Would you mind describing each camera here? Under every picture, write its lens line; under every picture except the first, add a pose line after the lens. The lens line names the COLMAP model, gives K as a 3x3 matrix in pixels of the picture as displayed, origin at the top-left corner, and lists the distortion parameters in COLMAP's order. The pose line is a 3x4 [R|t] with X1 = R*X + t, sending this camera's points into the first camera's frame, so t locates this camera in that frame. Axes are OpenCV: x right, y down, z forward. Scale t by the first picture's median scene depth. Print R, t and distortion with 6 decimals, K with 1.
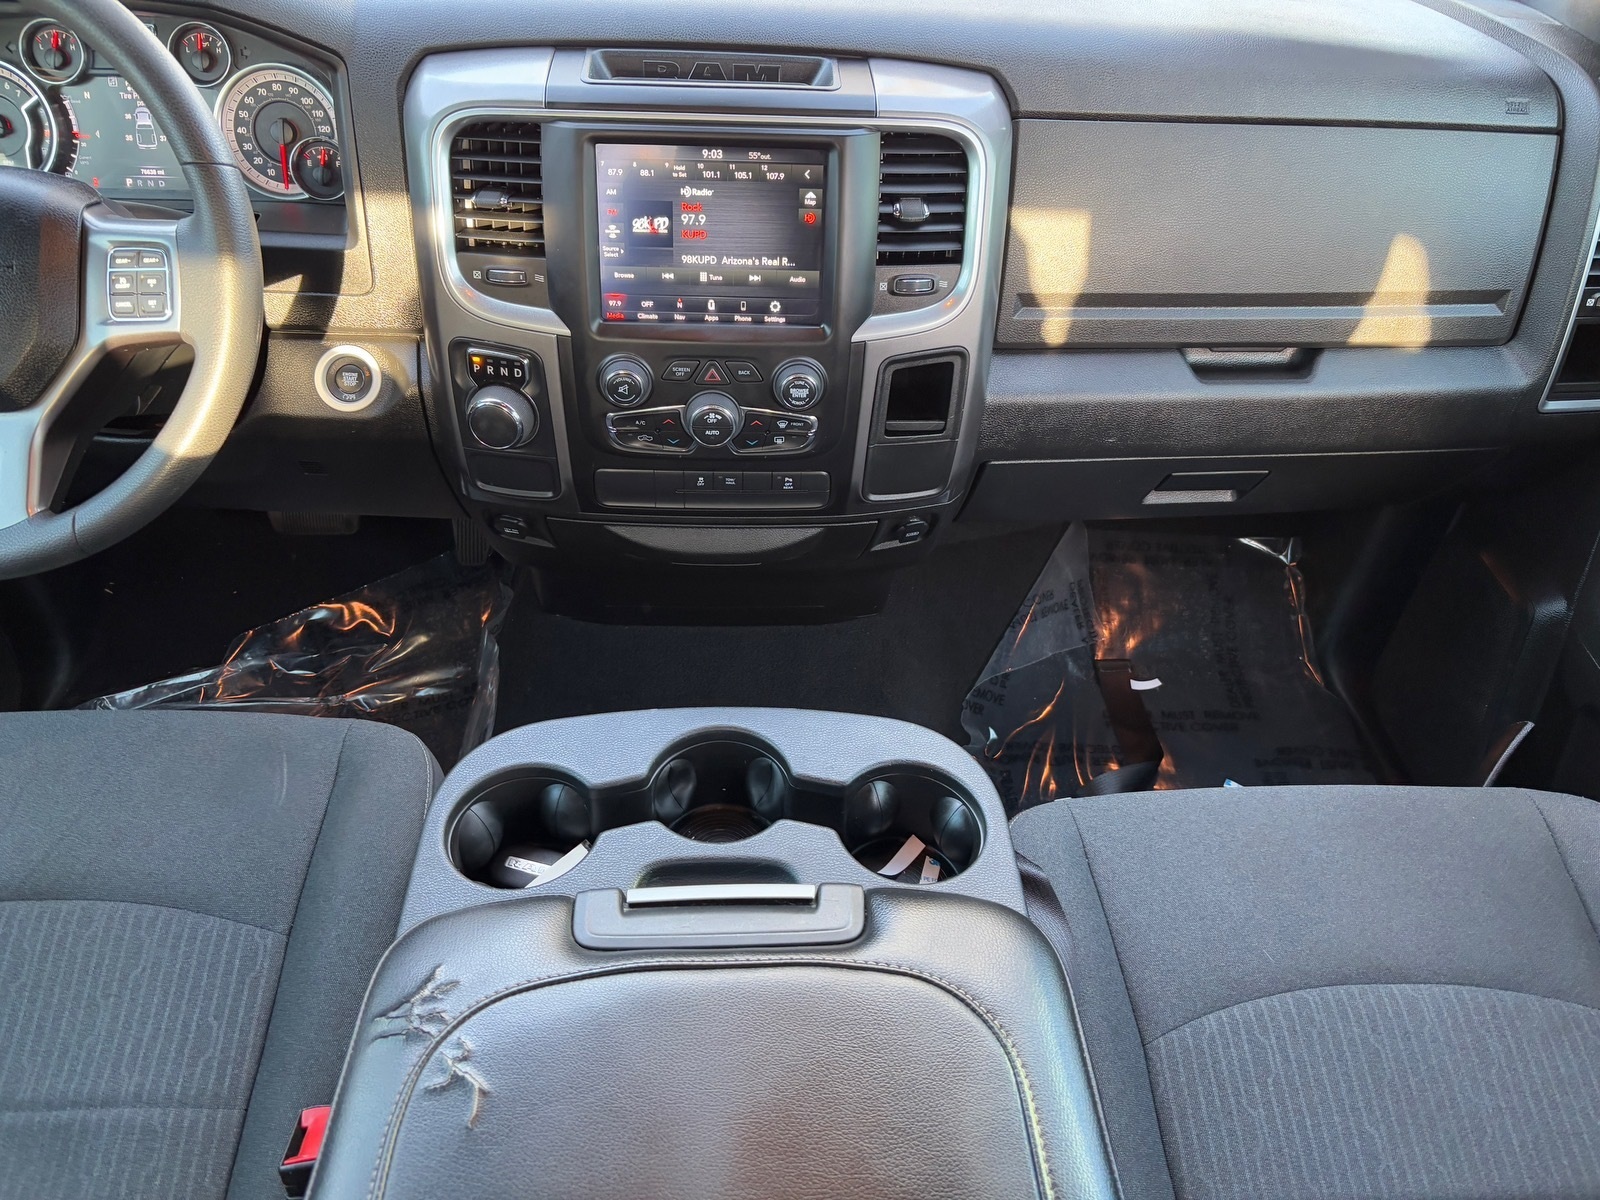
lens RADIAL K [[1238.5, 0, 803.2], [0, 1238.5, 600.0], [0, 0, 1]] dist [0.035366, -0.049448]
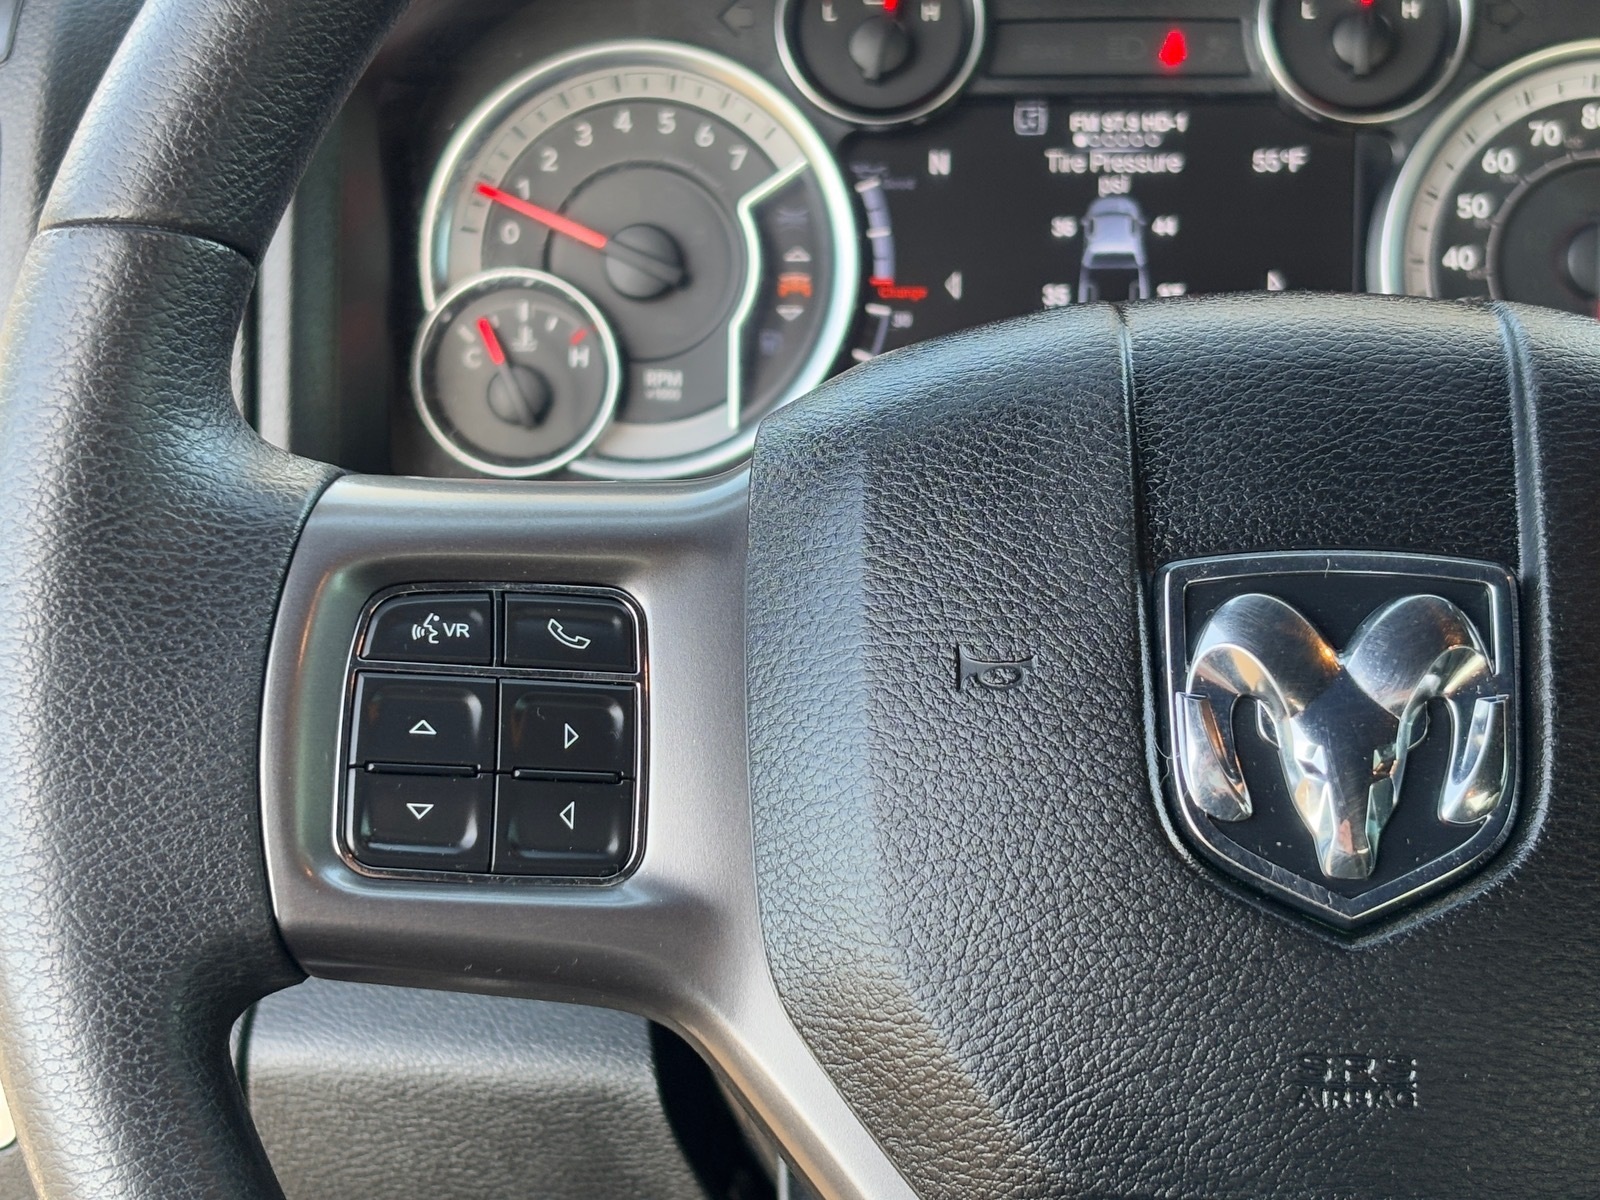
lens RADIAL K [[3062.9, 0, 740.4], [0, 3062.9, 593.8], [0, 0, 1]] dist [0.121209, 0.000000]
pose [[0.997161, -0.018899, -0.072888, -0.609330], [-0.004568, 0.951022, -0.309090, -0.081298], [0.075160, 0.308545, 0.948236, 0.344552]]
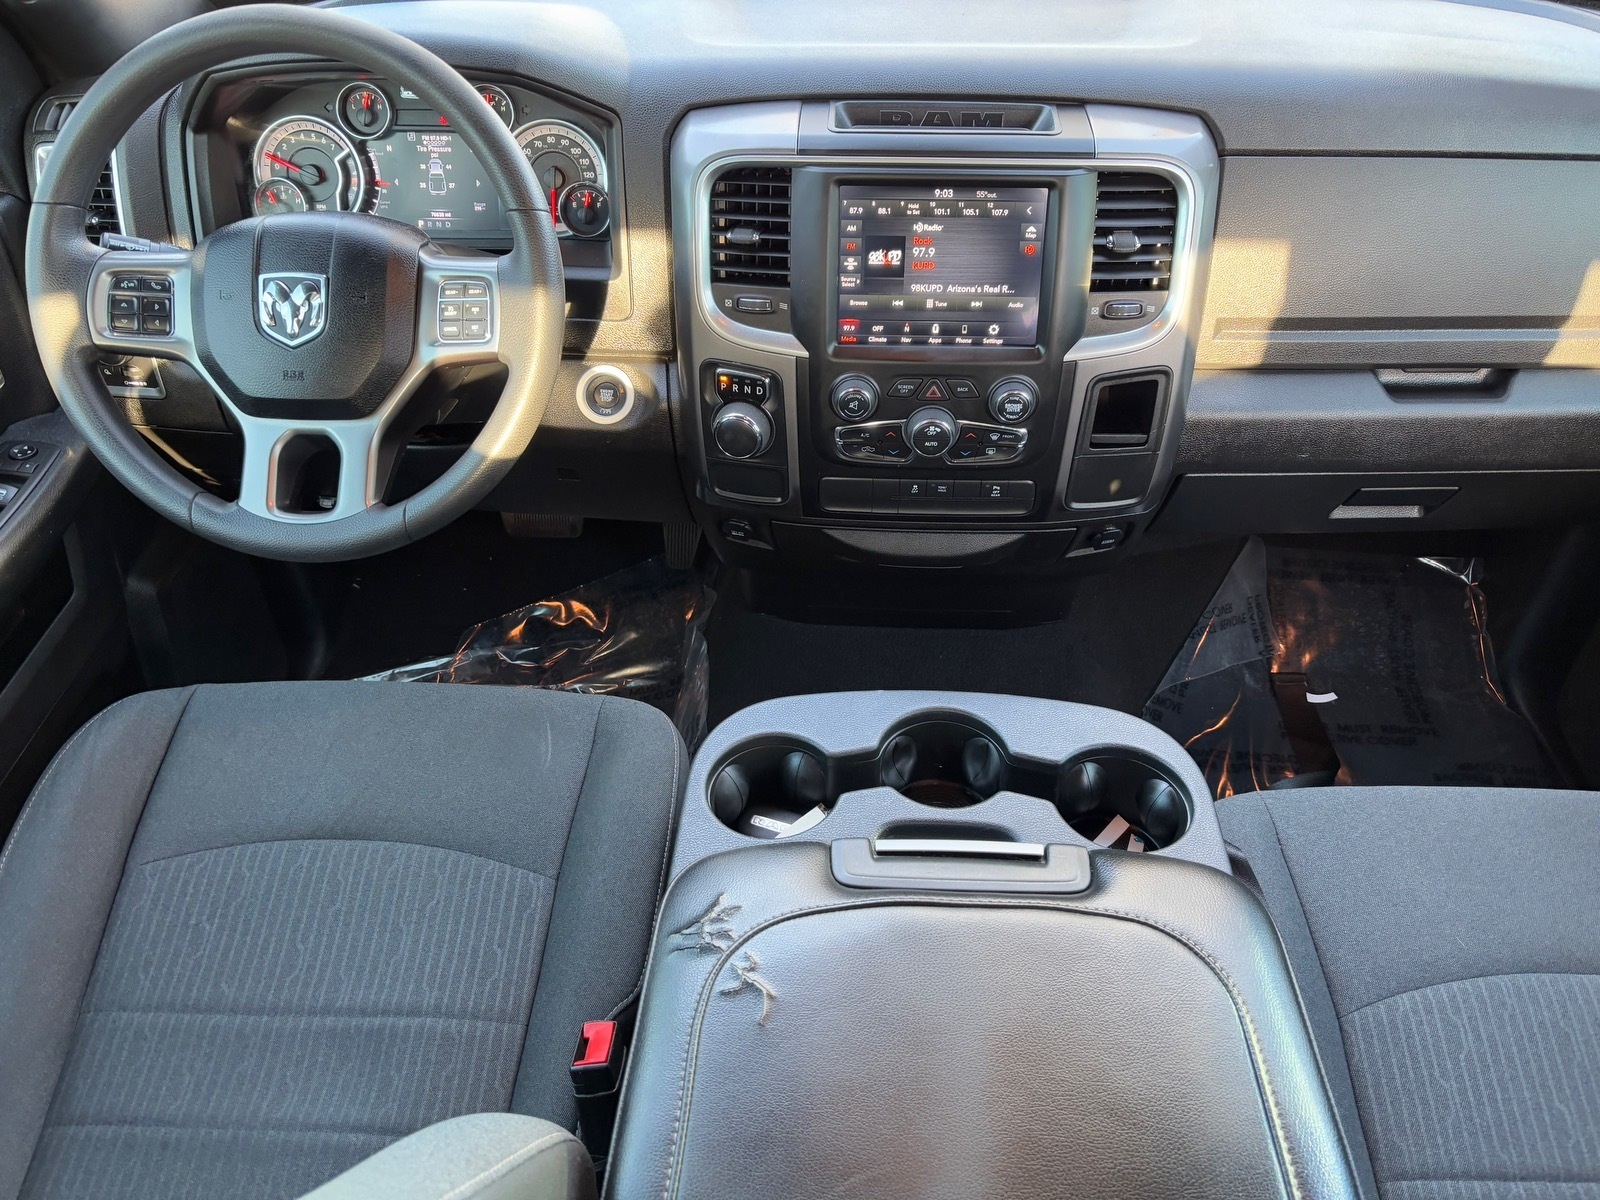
lens RADIAL K [[1238.5, 0, 801.1], [0, 1238.5, 600.7], [0, 0, 1]] dist [0.035366, -0.049448]
pose [[0.994169, 0.021598, -0.105652, -0.069681], [-0.023643, 0.999556, -0.018136, 0.026725], [0.105214, 0.020528, 0.994238, -0.104321]]
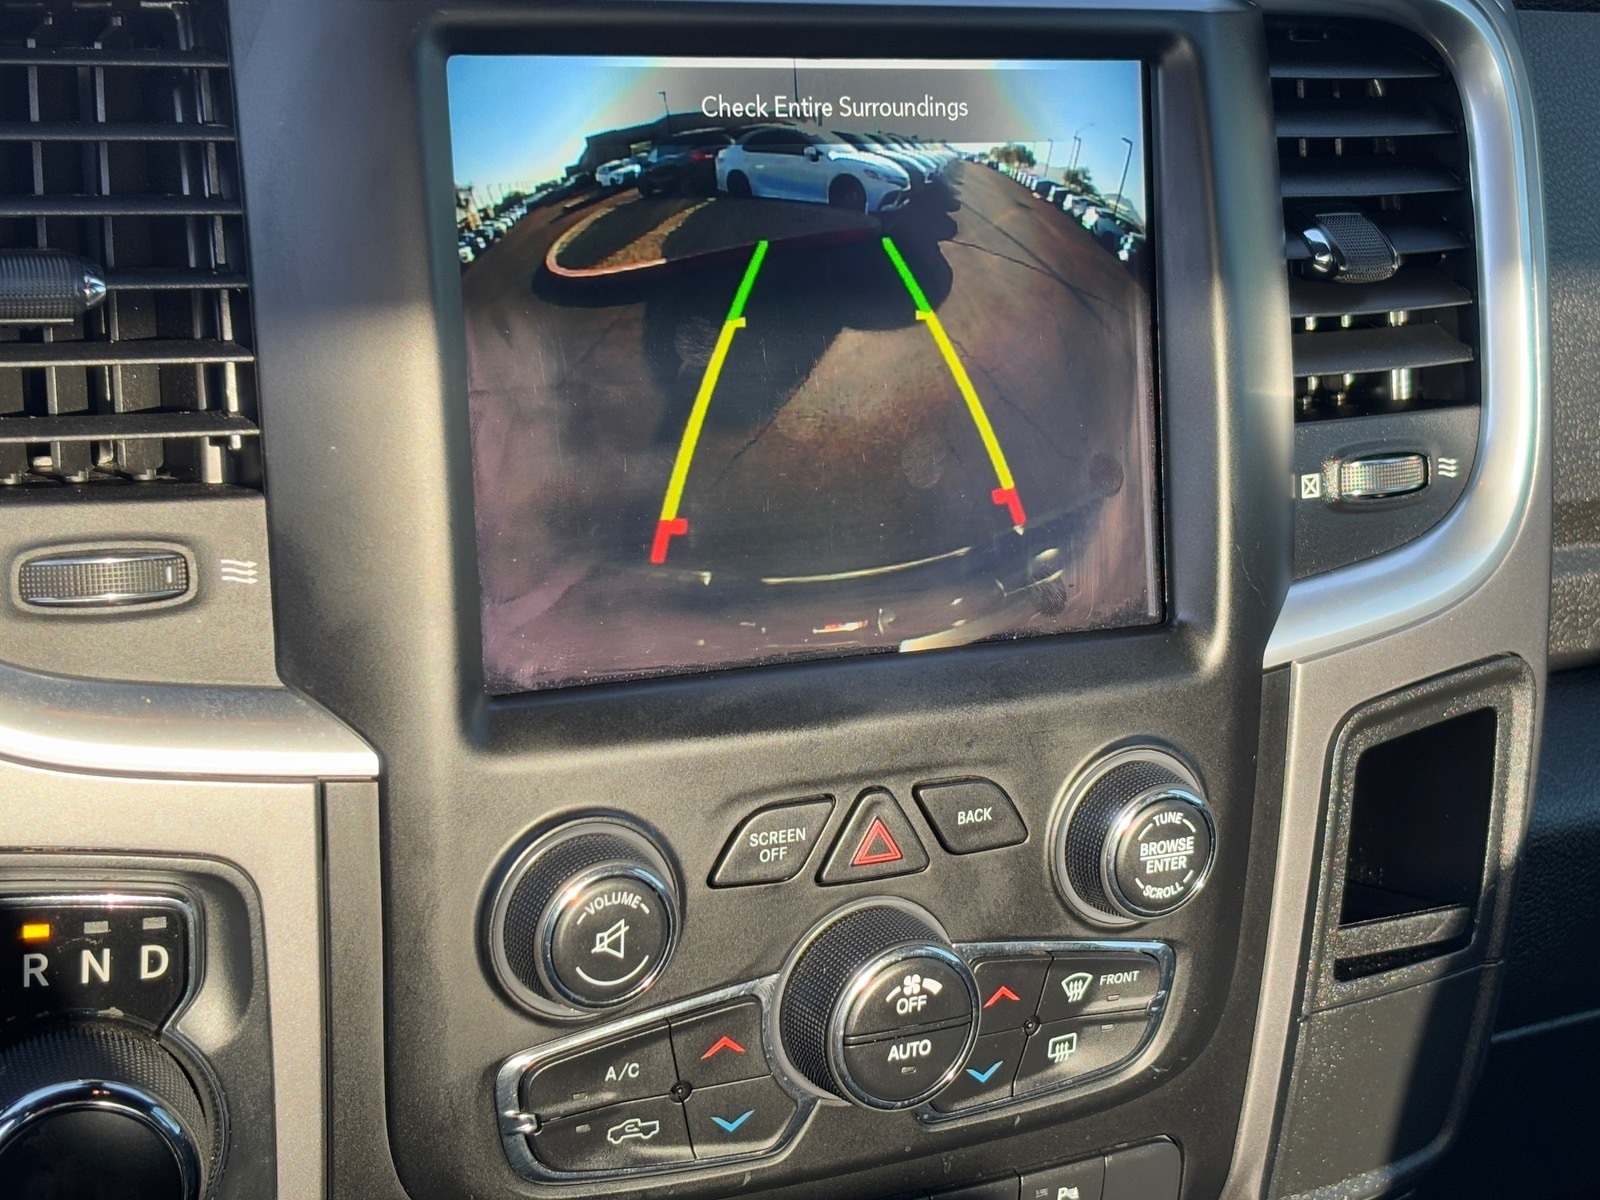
lens RADIAL K [[2925.3, 0, 836.7], [0, 2925.3, 608.5], [0, 0, 1]] dist [0.163613, 0.000000]
pose [[0.890777, -0.110447, 0.440814, -0.358043], [0.252893, 0.926418, -0.278918, -0.050571], [-0.377572, 0.359932, 0.853164, 0.427165]]
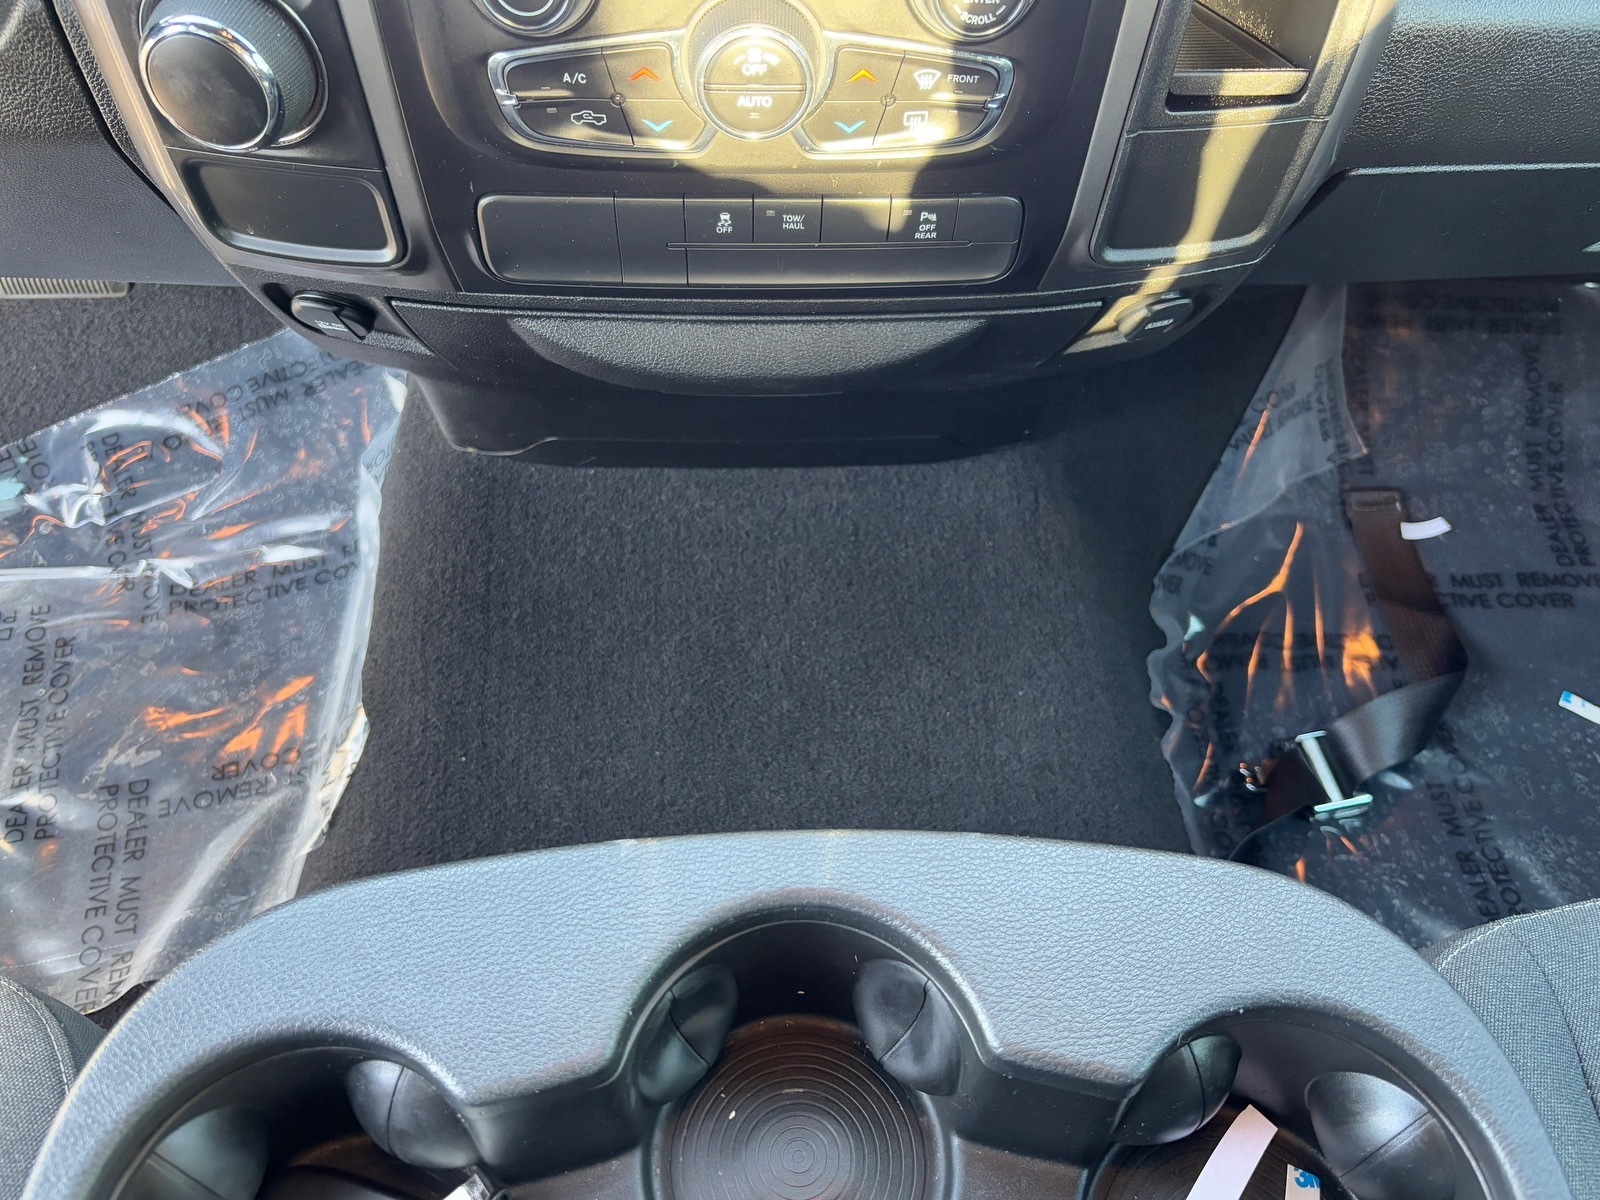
lens RADIAL K [[1286.7, 0, 810.8], [0, 1286.7, 604.6], [0, 0, 1]] dist [0.031175, -0.035029]
pose [[0.999984, -0.004379, -0.003481, -0.054679], [0.005051, 0.974272, 0.225319, -0.071446], [0.002405, -0.225333, 0.974279, 0.558871]]
